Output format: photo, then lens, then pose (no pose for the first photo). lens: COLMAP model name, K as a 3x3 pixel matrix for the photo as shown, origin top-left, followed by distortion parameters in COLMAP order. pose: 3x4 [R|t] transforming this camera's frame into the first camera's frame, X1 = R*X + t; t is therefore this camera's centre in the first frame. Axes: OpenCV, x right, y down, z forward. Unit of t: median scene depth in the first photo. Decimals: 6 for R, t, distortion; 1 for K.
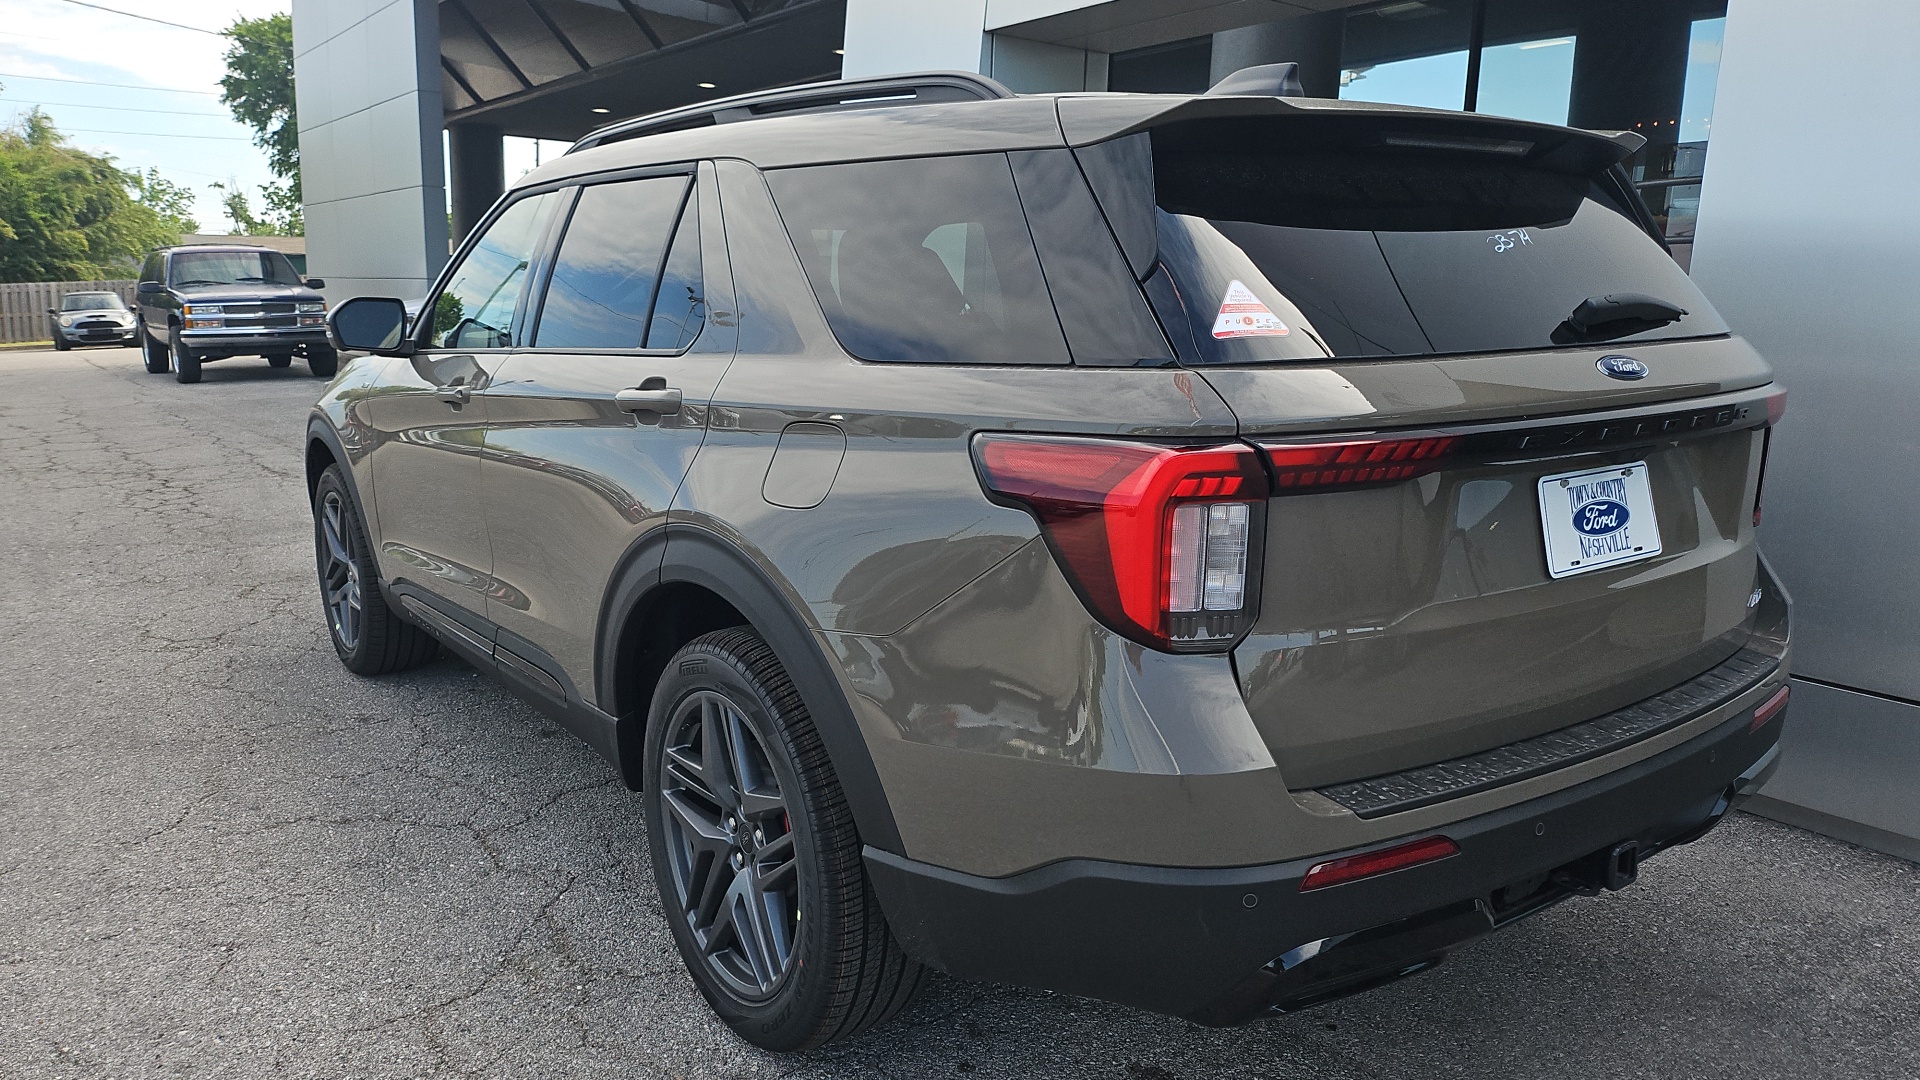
lens RADIAL K [[1469.7, 0, 954.9], [0, 1469.7, 547.2], [0, 0, 1]] dist [0.005785, -0.006002]
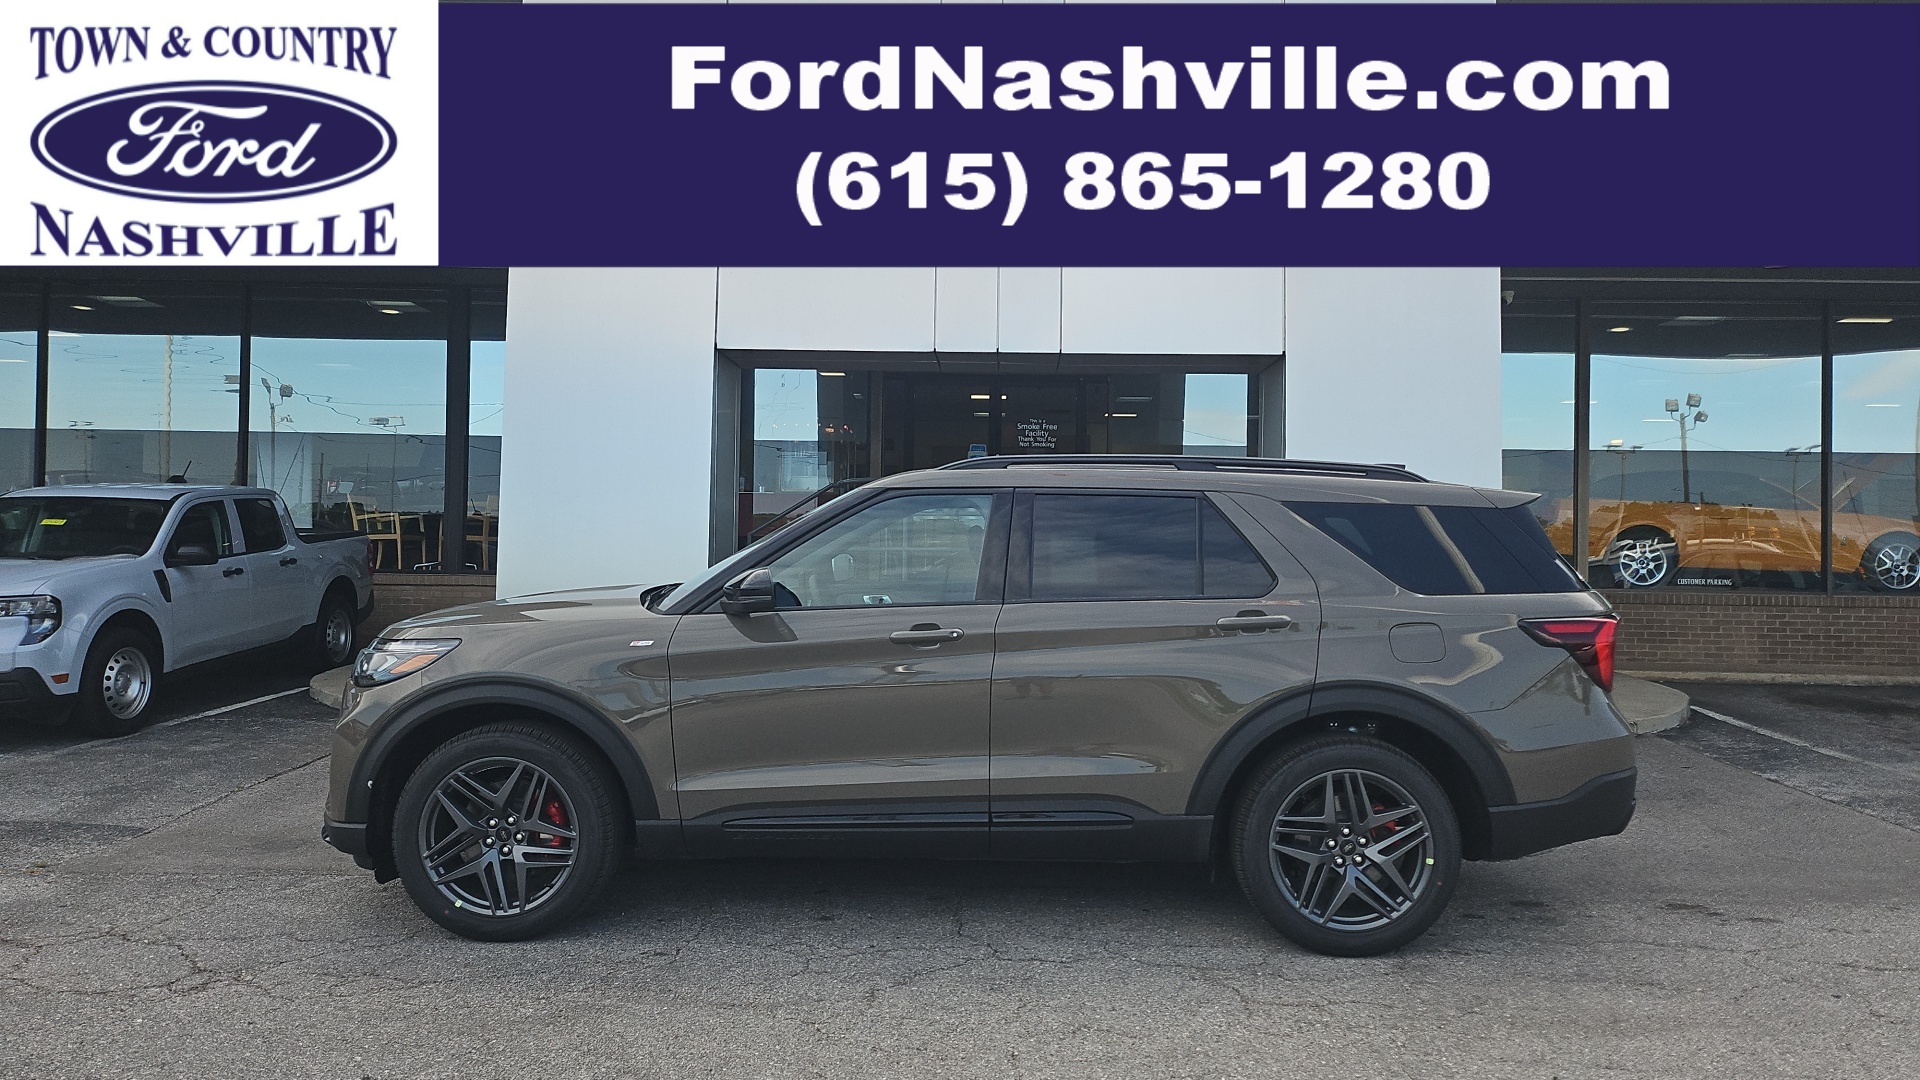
lens RADIAL K [[1476.0, 0, 988.2], [0, 1476.0, 534.9], [0, 0, 1]] dist [0.004890, -0.009445]
pose [[0.569297, 0.015019, 0.821995, -1.529985], [0.143504, 0.982668, -0.117343, -0.033683], [-0.809511, 0.184763, 0.557275, 0.178828]]
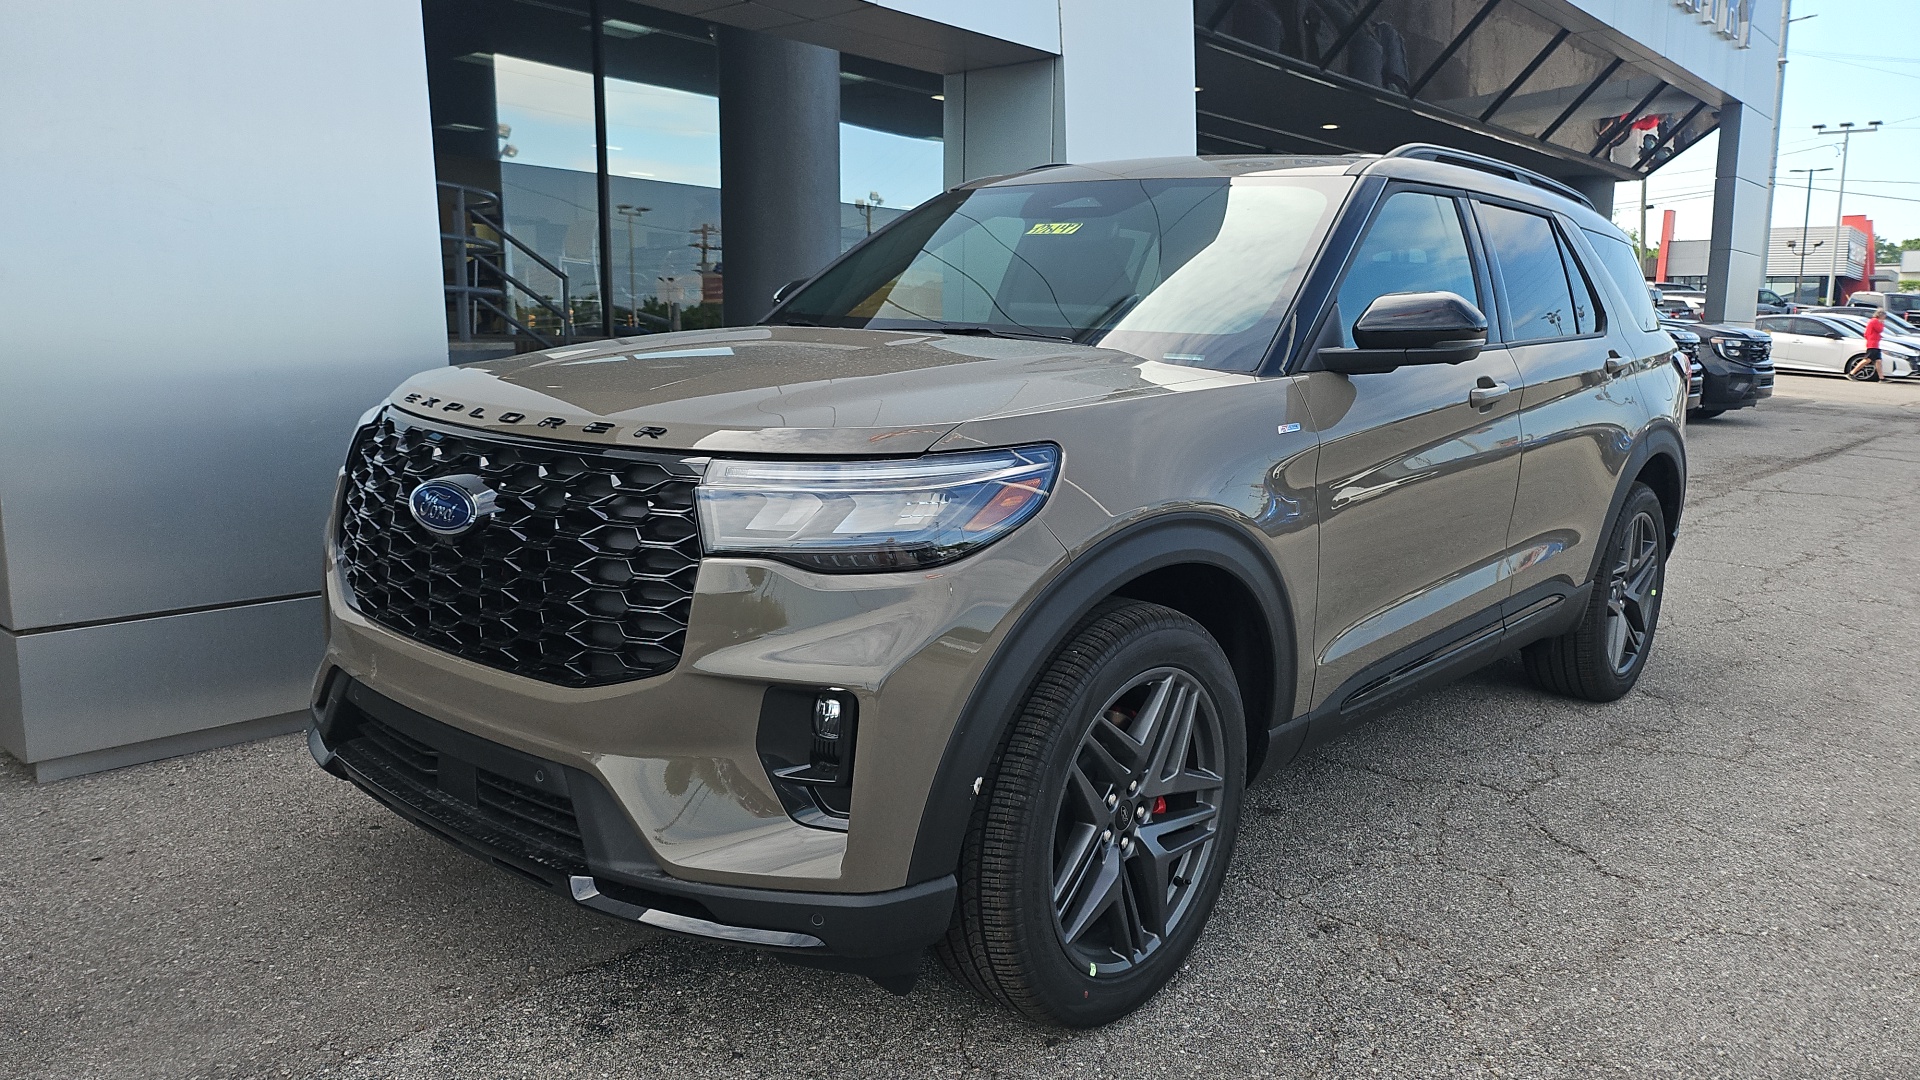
lens RADIAL K [[1476.0, 0, 988.2], [0, 1476.0, 534.9], [0, 0, 1]] dist [0.004890, -0.009445]
pose [[-0.281427, -0.150215, 0.947752, -1.271527], [0.172605, 0.963637, 0.203986, -0.290140], [-0.943931, 0.220994, -0.245265, 1.670426]]
